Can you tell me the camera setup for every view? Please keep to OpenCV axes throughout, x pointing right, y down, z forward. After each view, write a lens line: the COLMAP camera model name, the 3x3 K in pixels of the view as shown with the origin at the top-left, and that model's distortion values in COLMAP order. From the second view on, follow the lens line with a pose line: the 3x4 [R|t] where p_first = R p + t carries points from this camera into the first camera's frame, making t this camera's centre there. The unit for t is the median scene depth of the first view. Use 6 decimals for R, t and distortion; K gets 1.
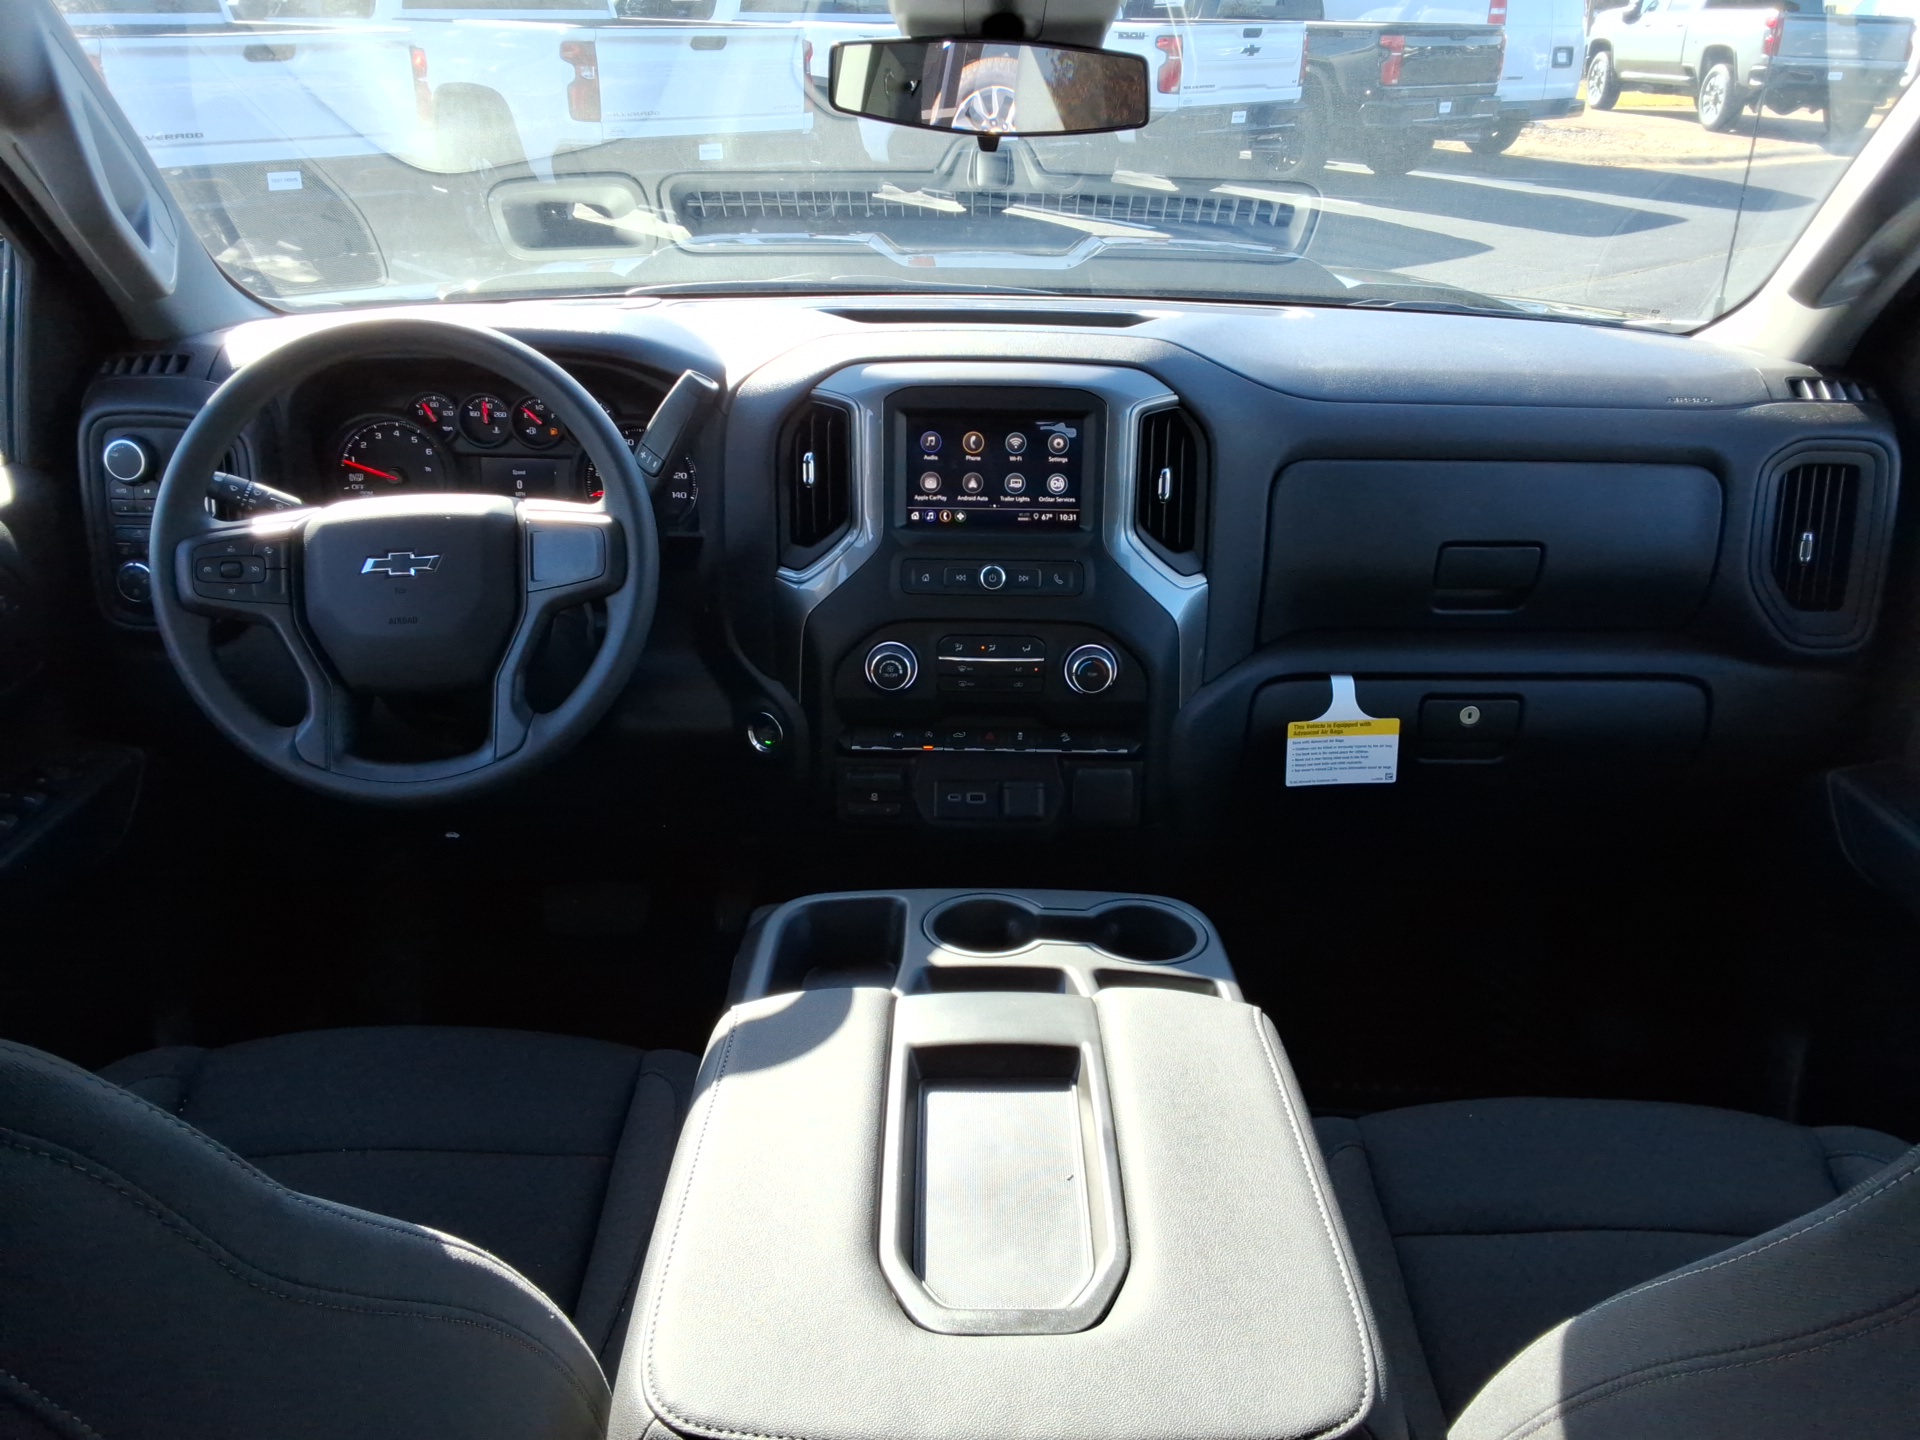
lens RADIAL K [[1542.2, 0, 979.6], [0, 1542.2, 706.9], [0, 0, 1]] dist [0.132593, -0.208115]
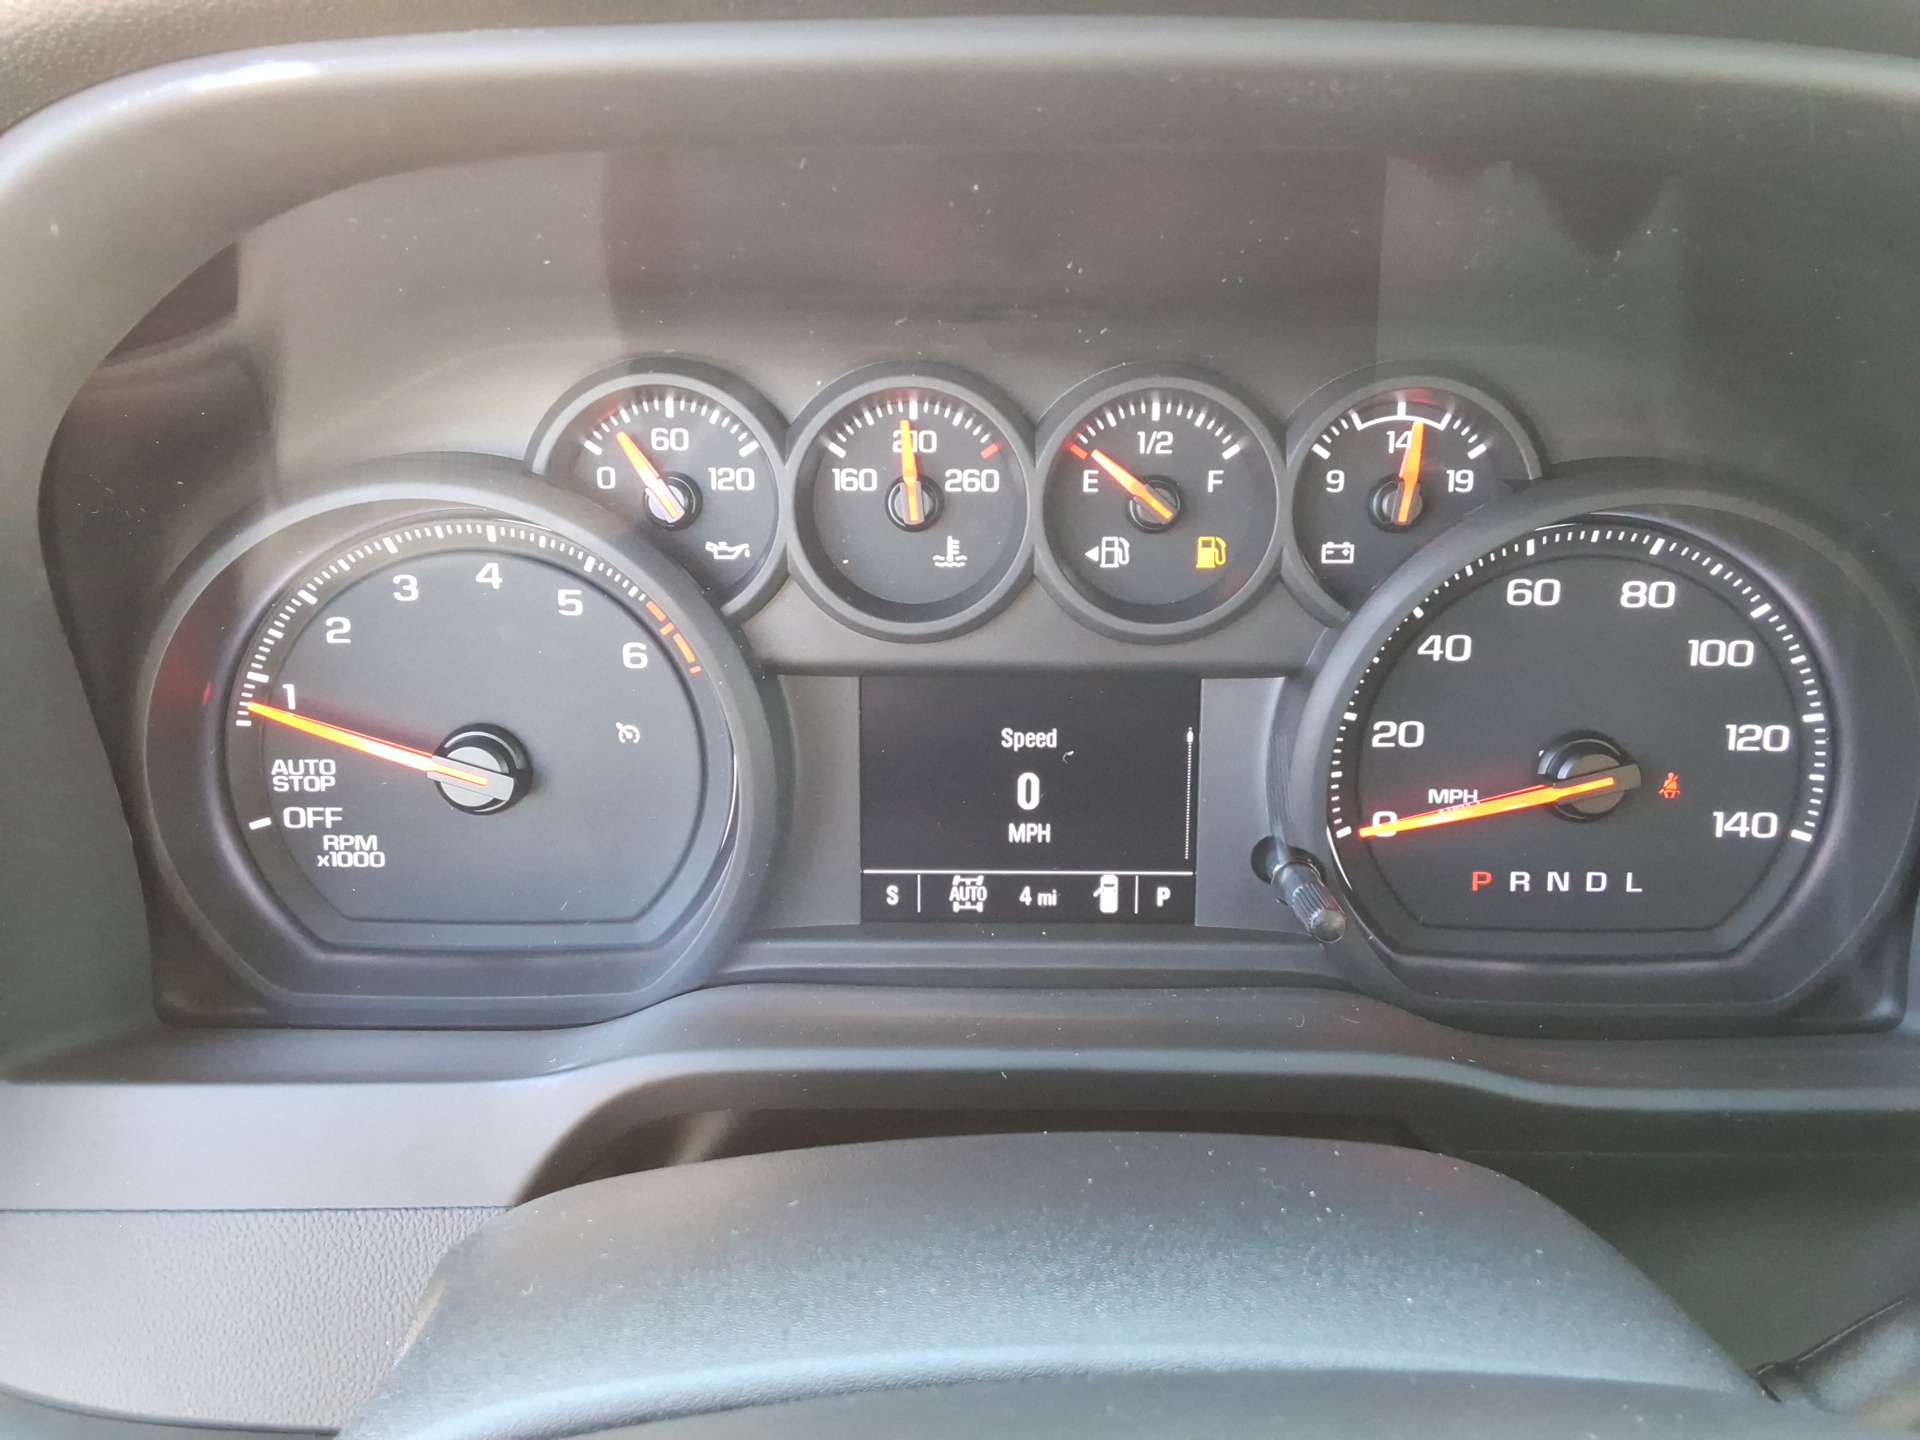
lens RADIAL K [[1542.2, 0, 979.6], [0, 1542.2, 706.9], [0, 0, 1]] dist [0.132593, -0.208115]
pose [[0.999746, -0.010267, -0.020045, -0.324401], [0.009027, 0.998098, -0.060981, -0.154088], [0.020633, 0.060785, 0.997938, 0.850768]]
